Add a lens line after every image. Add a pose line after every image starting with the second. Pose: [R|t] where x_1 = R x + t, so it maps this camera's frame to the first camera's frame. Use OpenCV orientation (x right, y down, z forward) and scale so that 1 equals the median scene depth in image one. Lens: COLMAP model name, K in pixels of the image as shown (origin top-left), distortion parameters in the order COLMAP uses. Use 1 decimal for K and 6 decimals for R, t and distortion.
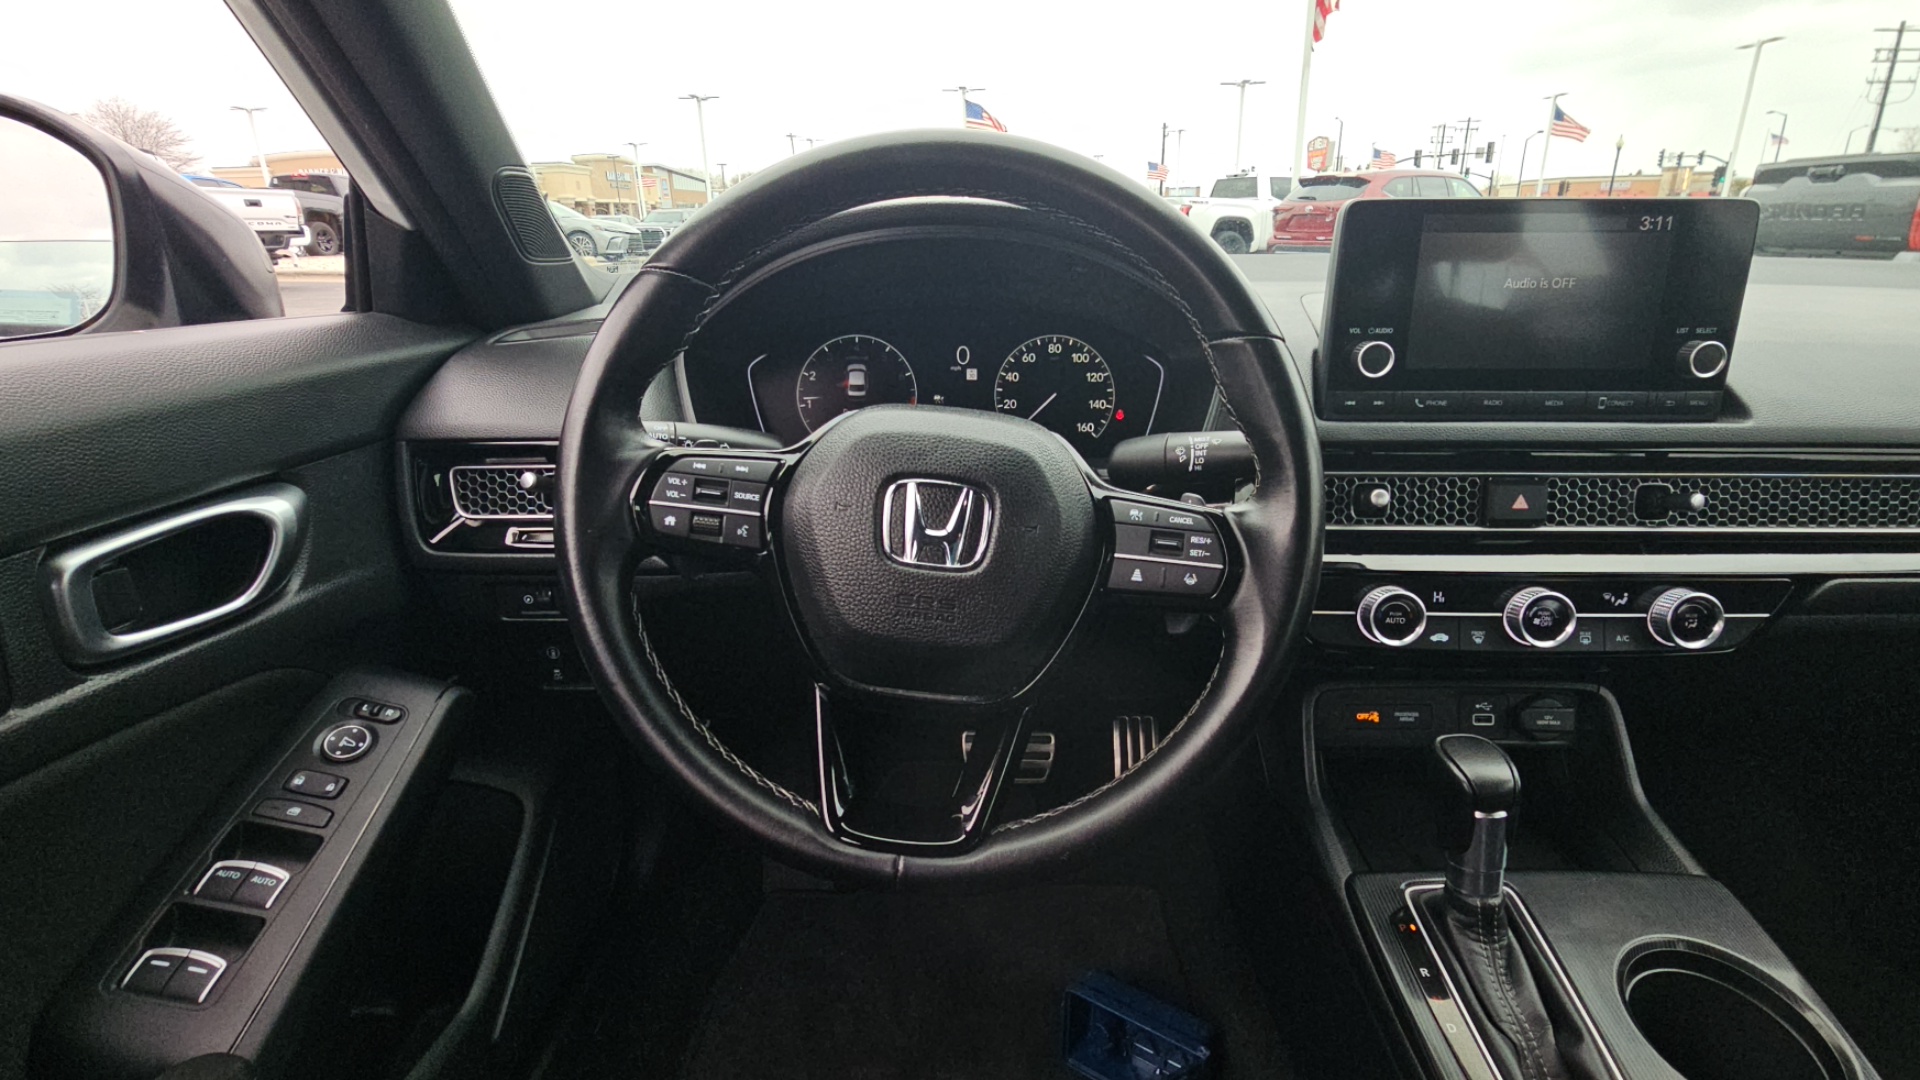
lens RADIAL K [[905.1, 0, 982.3], [0, 905.1, 546.7], [0, 0, 1]] dist [0.005248, -0.004760]
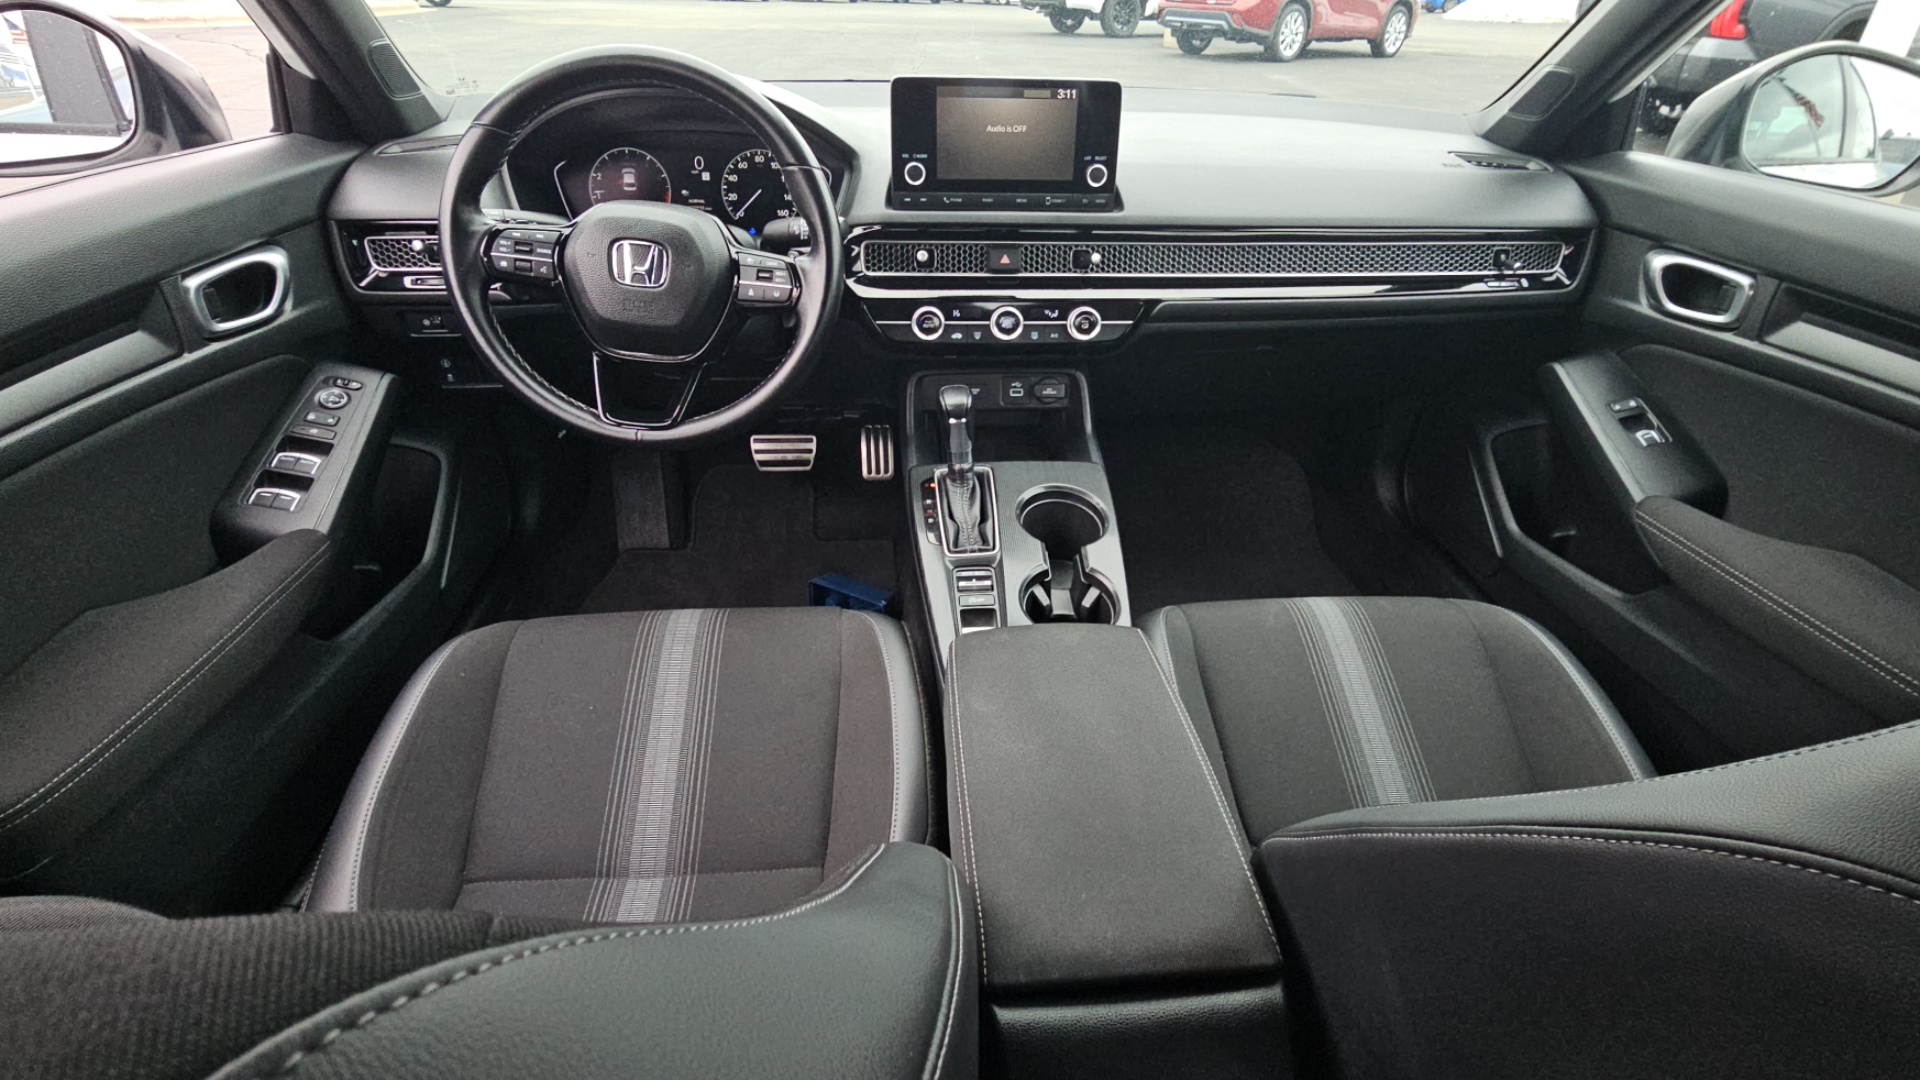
lens RADIAL K [[907.1, 0, 981.4], [0, 907.1, 545.4], [0, 0, 1]] dist [0.000960, -0.000378]
pose [[0.994420, -0.032417, 0.100393, 0.355656], [0.009203, 0.974648, 0.223555, 0.103372], [-0.105095, -0.221383, 0.969507, -0.874497]]
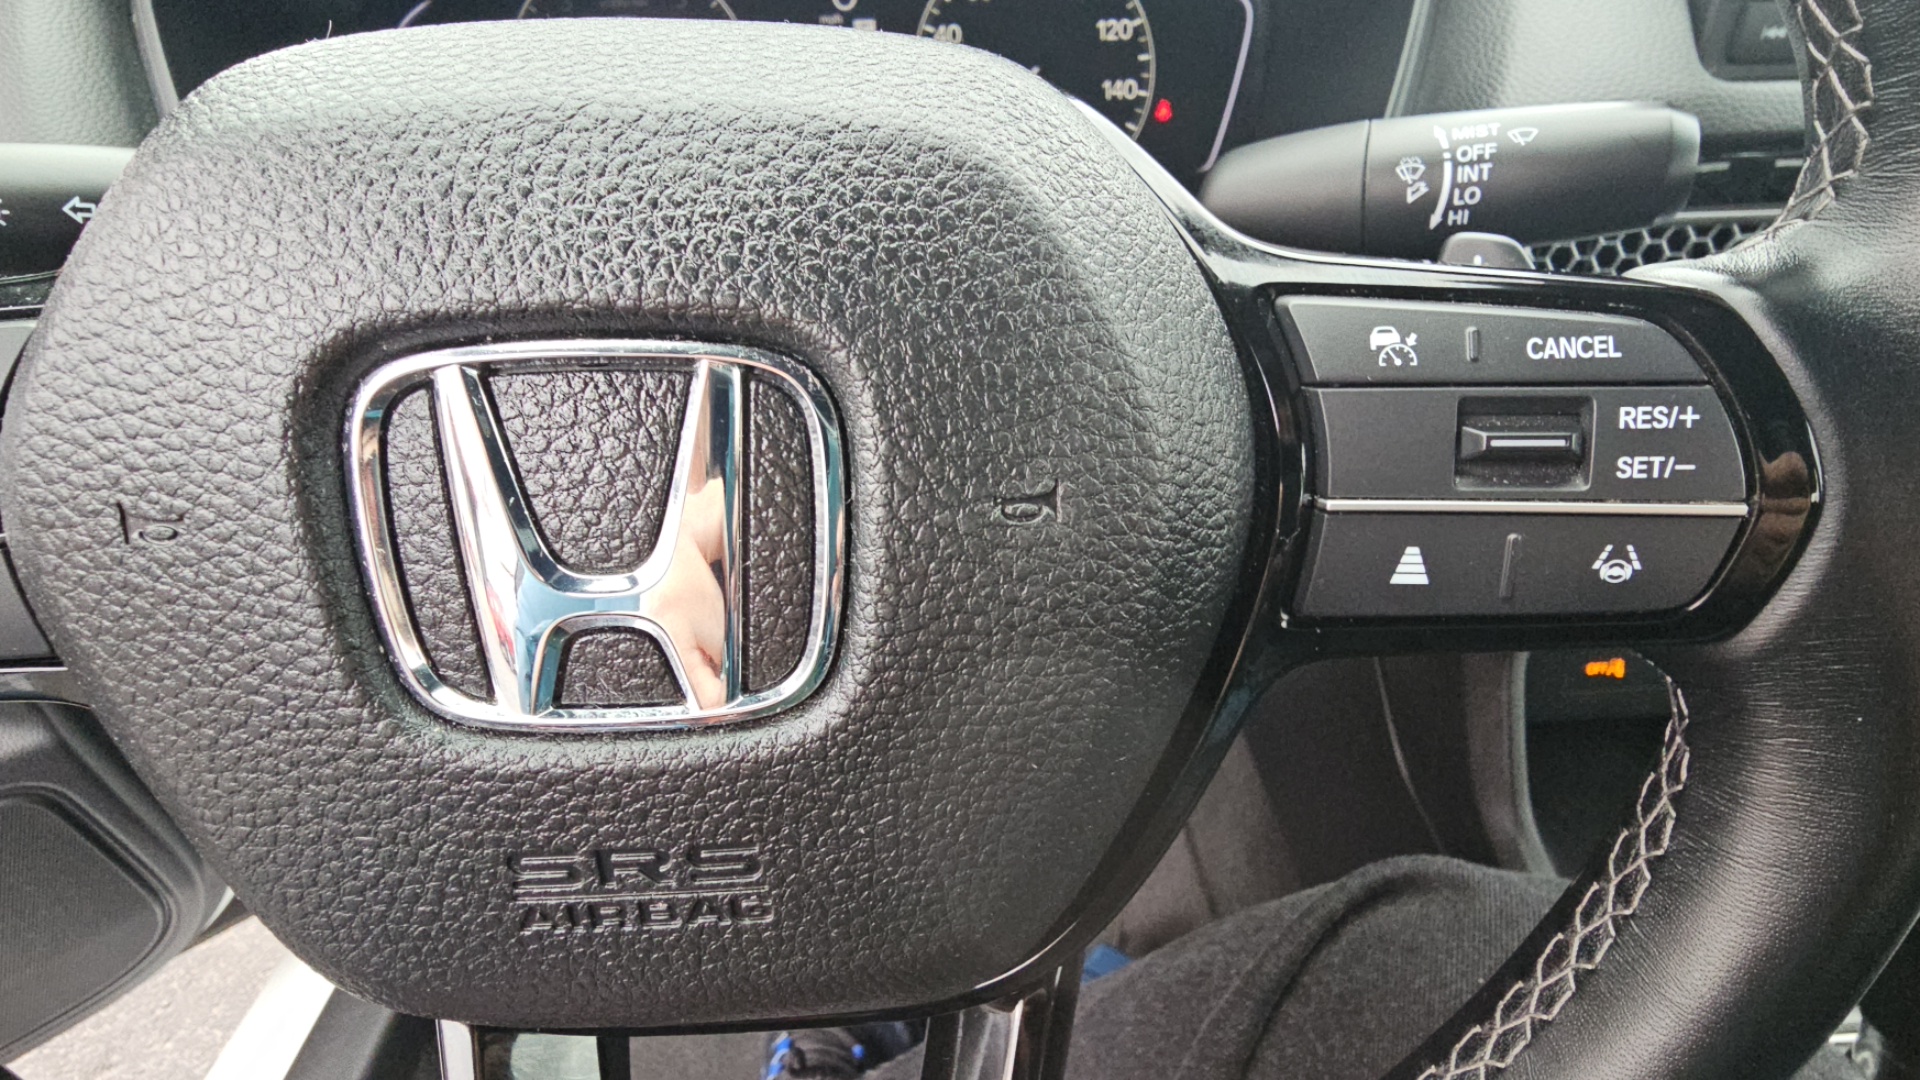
lens RADIAL K [[912.2, 0, 975.4], [0, 912.2, 540.1], [0, 0, 1]] dist [0.011346, -0.009070]
pose [[0.998113, -0.051957, 0.032710, 0.022344], [0.042051, 0.966712, 0.252390, -0.059763], [-0.044734, -0.250538, 0.967073, 0.571301]]
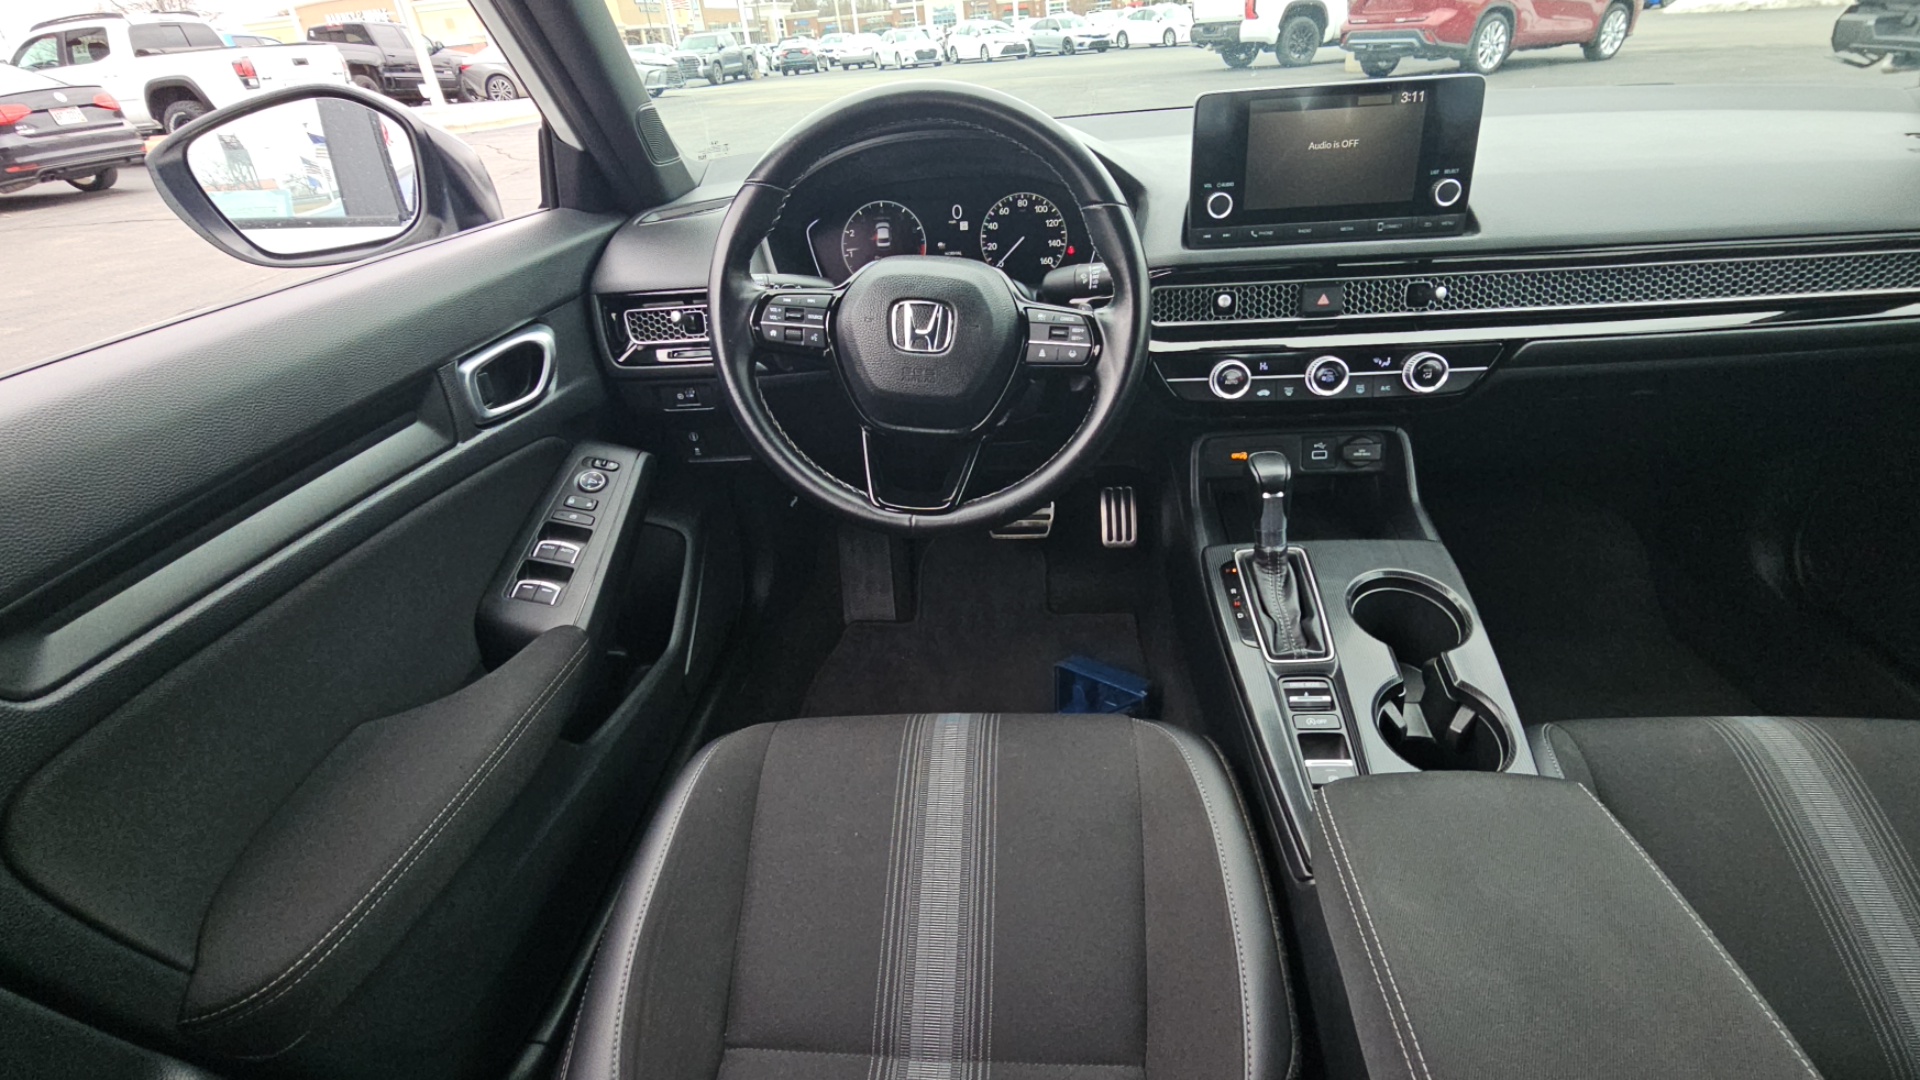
lens RADIAL K [[905.1, 0, 982.3], [0, 905.1, 546.7], [0, 0, 1]] dist [0.005248, -0.004760]
pose [[0.996713, -0.029669, -0.075387, 0.136733], [0.042657, 0.983285, 0.177006, 0.064801], [0.068875, -0.179640, 0.981318, -0.587982]]
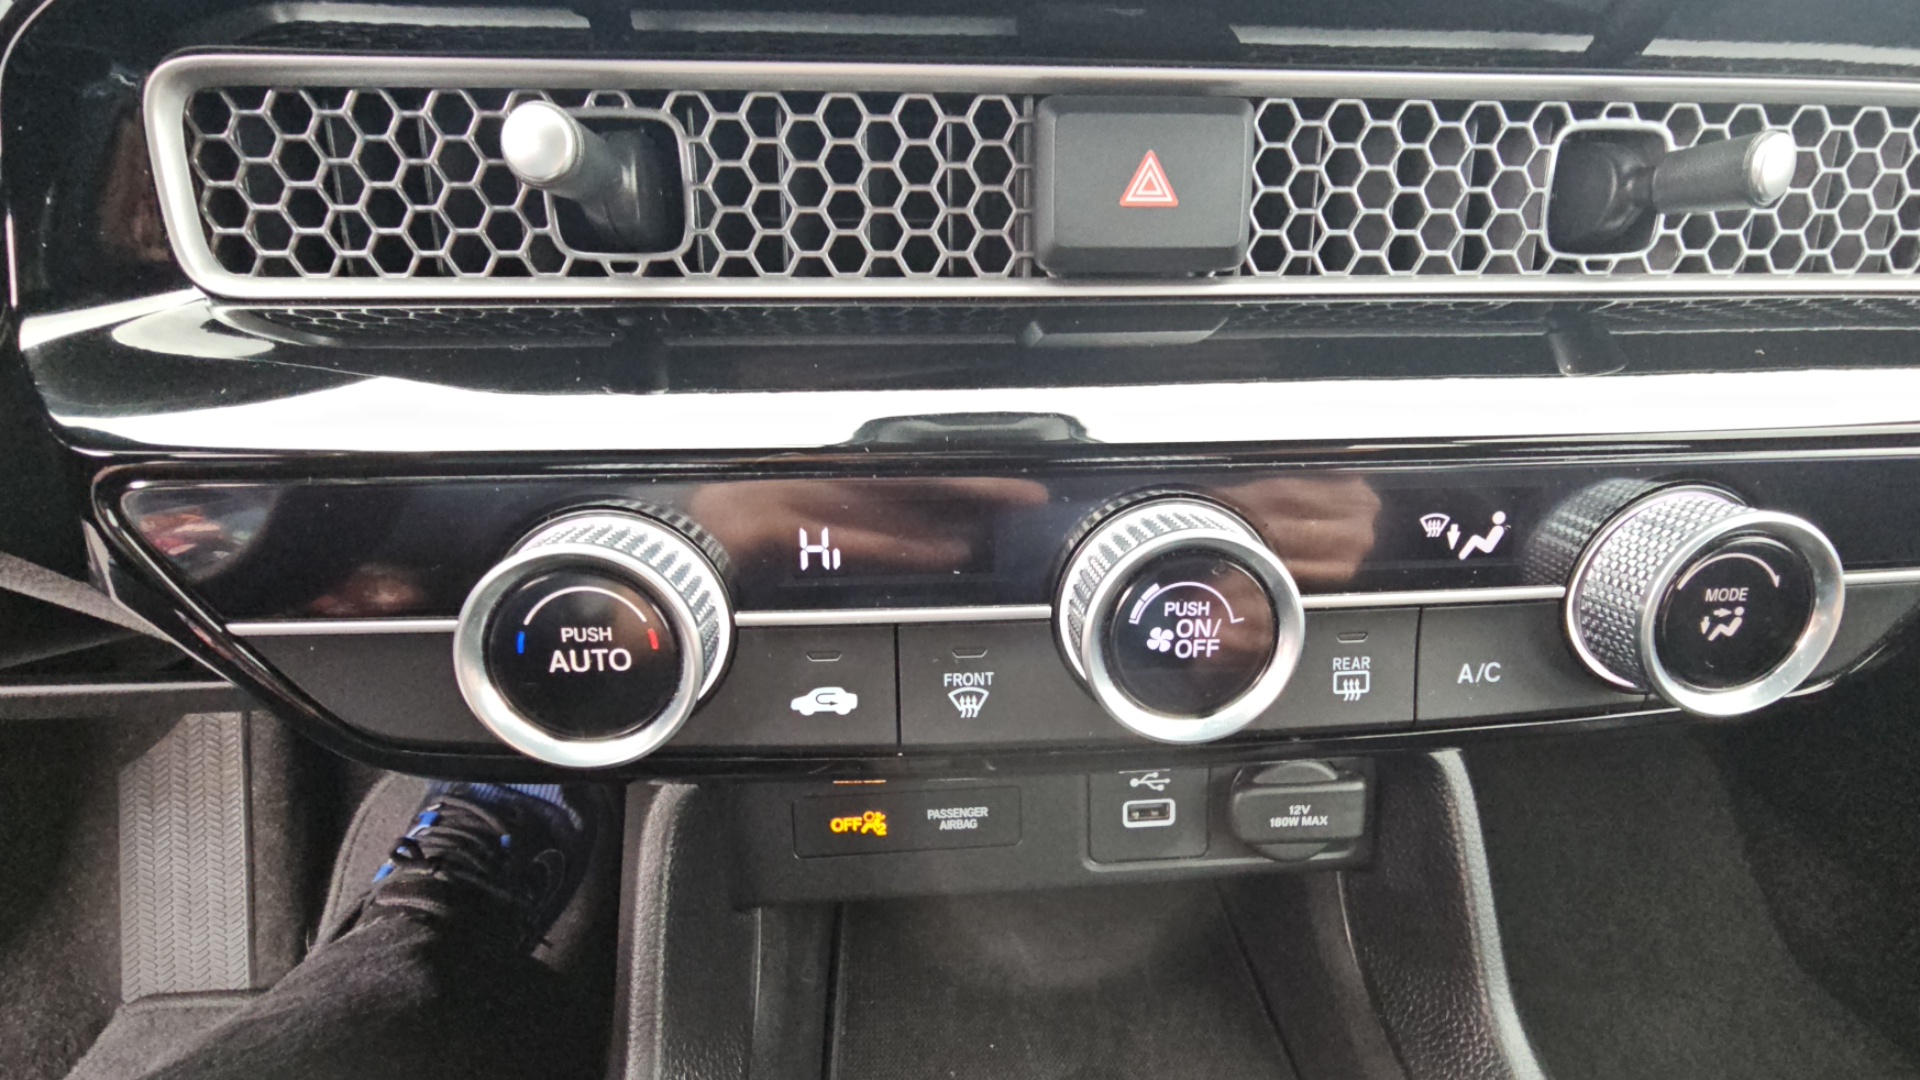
lens RADIAL K [[905.1, 0, 982.3], [0, 905.1, 546.7], [0, 0, 1]] dist [0.005248, -0.004760]
pose [[0.995191, -0.034401, 0.091718, 0.526463], [0.021462, 0.990130, 0.138496, 0.020308], [-0.095578, -0.135861, 0.986107, 0.740081]]
